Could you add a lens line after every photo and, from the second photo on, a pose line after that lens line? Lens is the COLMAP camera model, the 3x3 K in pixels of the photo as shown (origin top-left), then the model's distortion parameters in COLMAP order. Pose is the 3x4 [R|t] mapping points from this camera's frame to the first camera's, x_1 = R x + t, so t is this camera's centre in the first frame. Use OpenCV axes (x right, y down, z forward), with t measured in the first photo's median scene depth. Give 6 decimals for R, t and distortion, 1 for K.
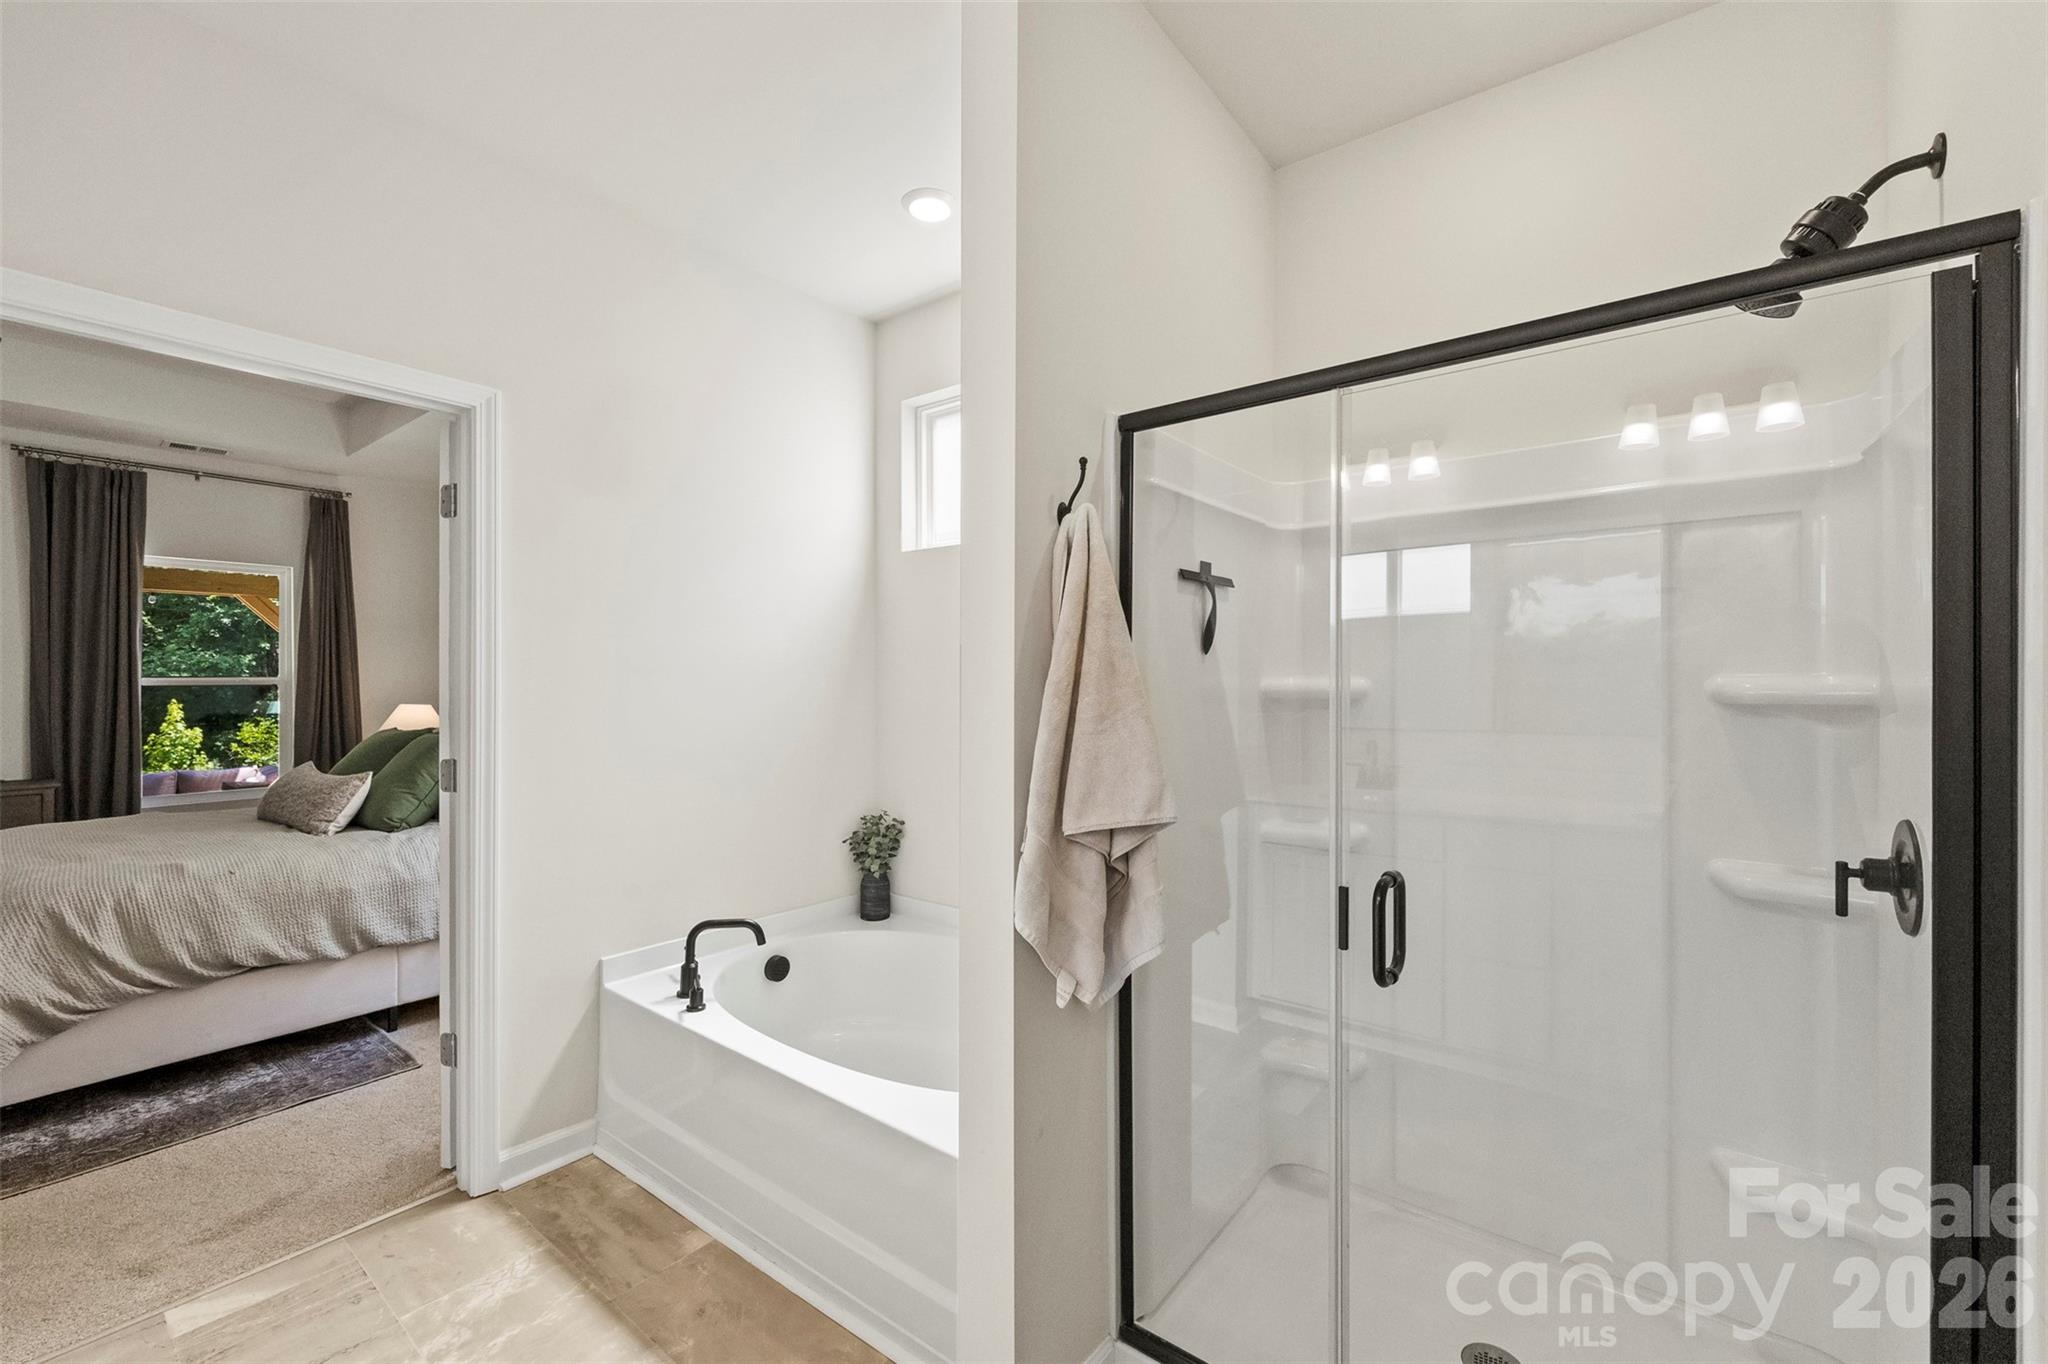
lens RADIAL K [[838.0, 0, 1027.9], [0, 838.0, 686.4], [0, 0, 1]] dist [-0.000697, -0.000905]
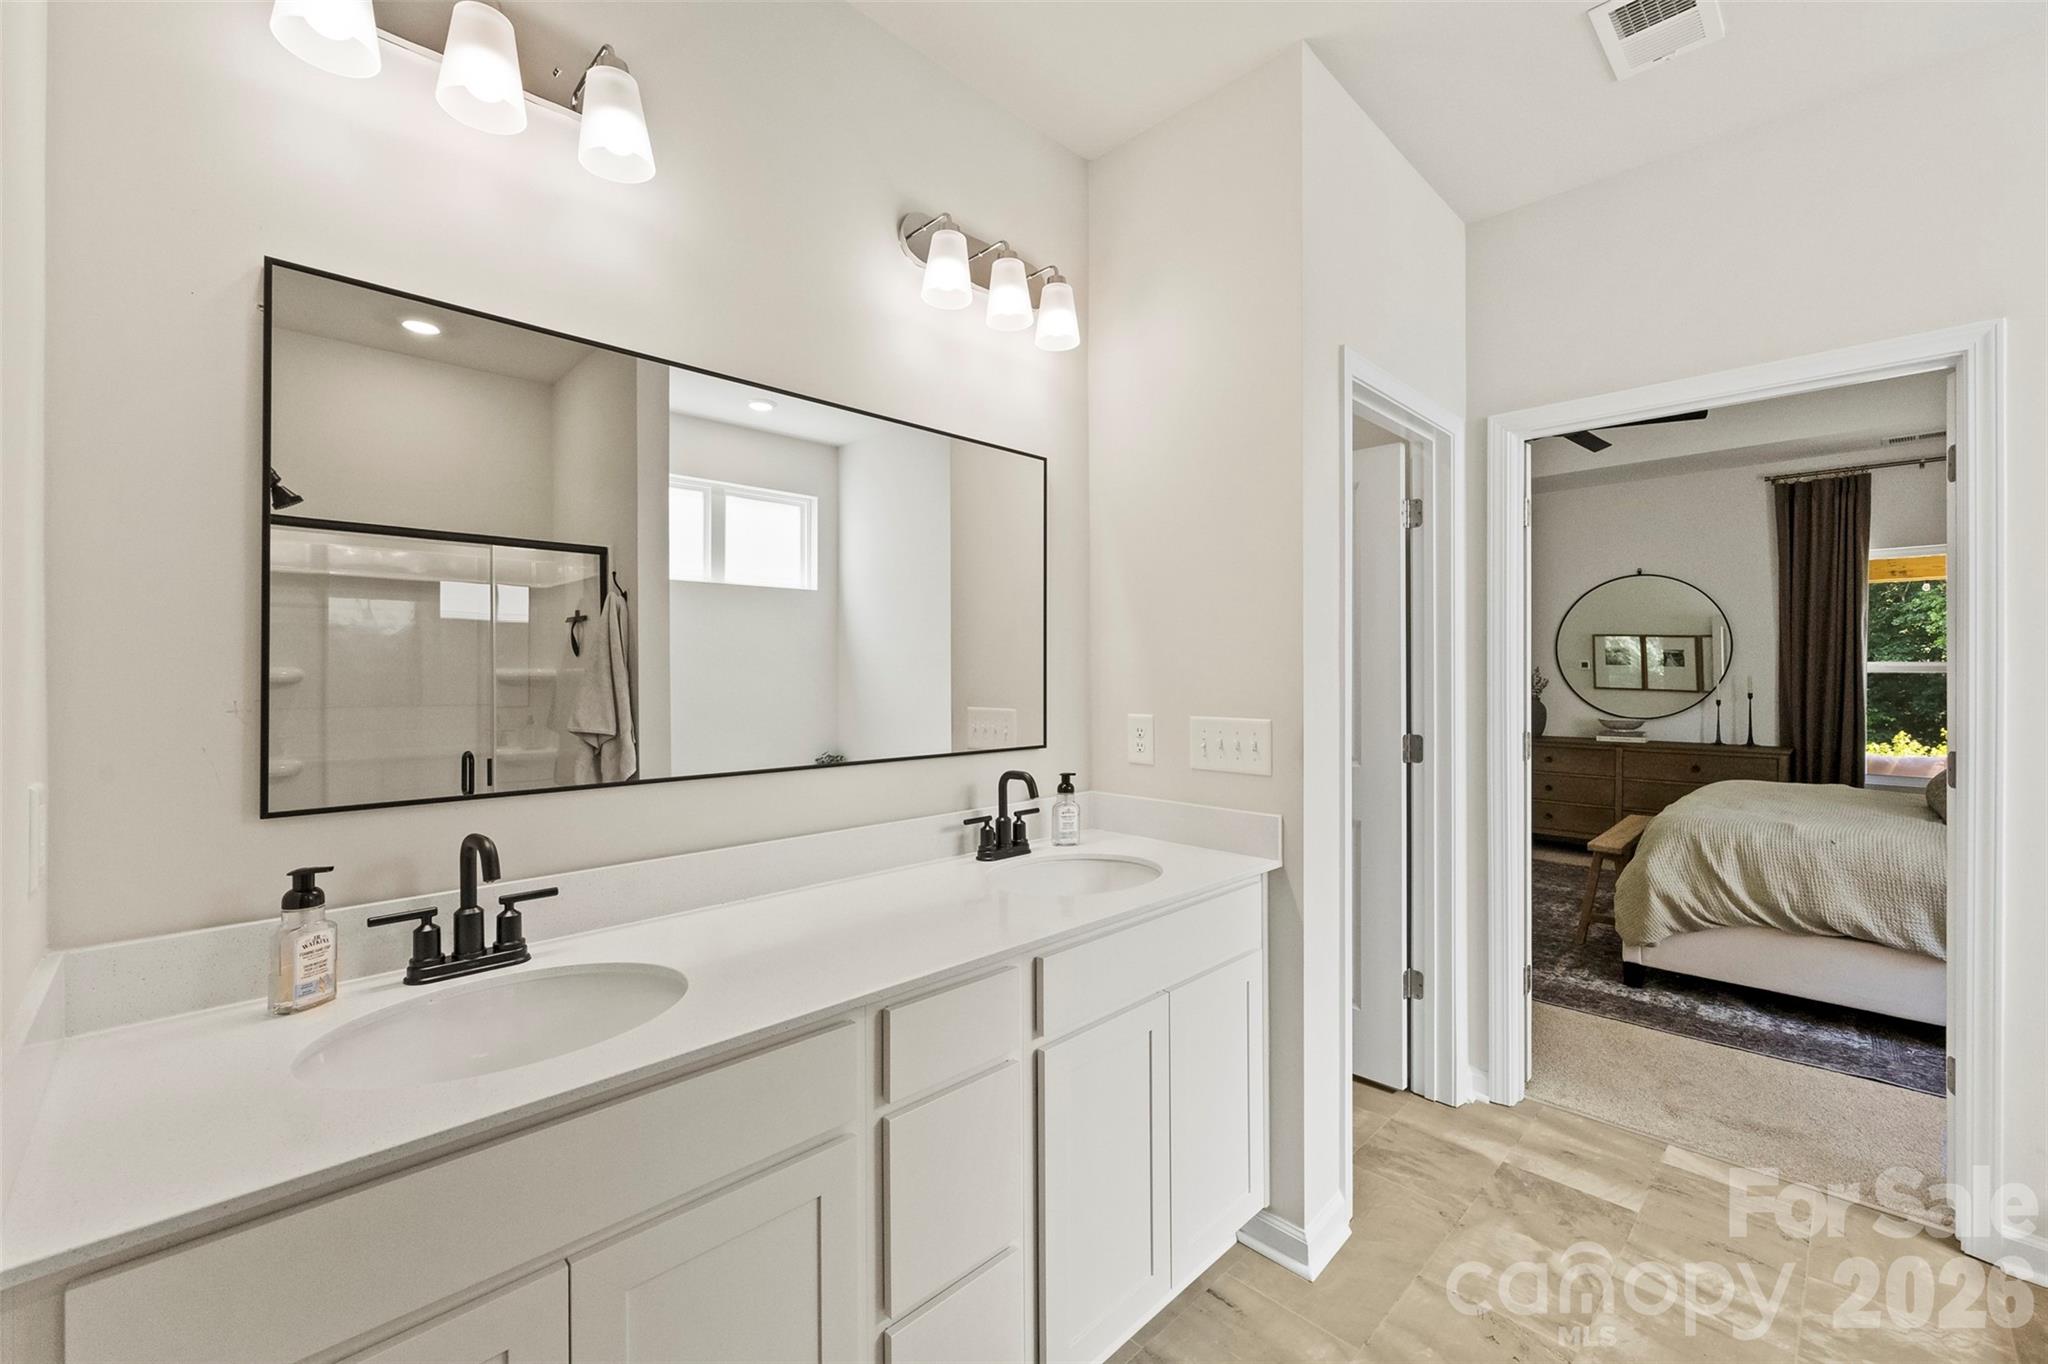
lens RADIAL K [[838.0, 0, 1025.6], [0, 838.0, 672.7], [0, 0, 1]] dist [-0.000697, -0.000905]
pose [[-0.137414, 0.004844, -0.990502, 0.281968], [-0.003867, 0.999978, 0.005427, 0.001203], [0.990506, 0.004576, -0.137392, 0.119317]]
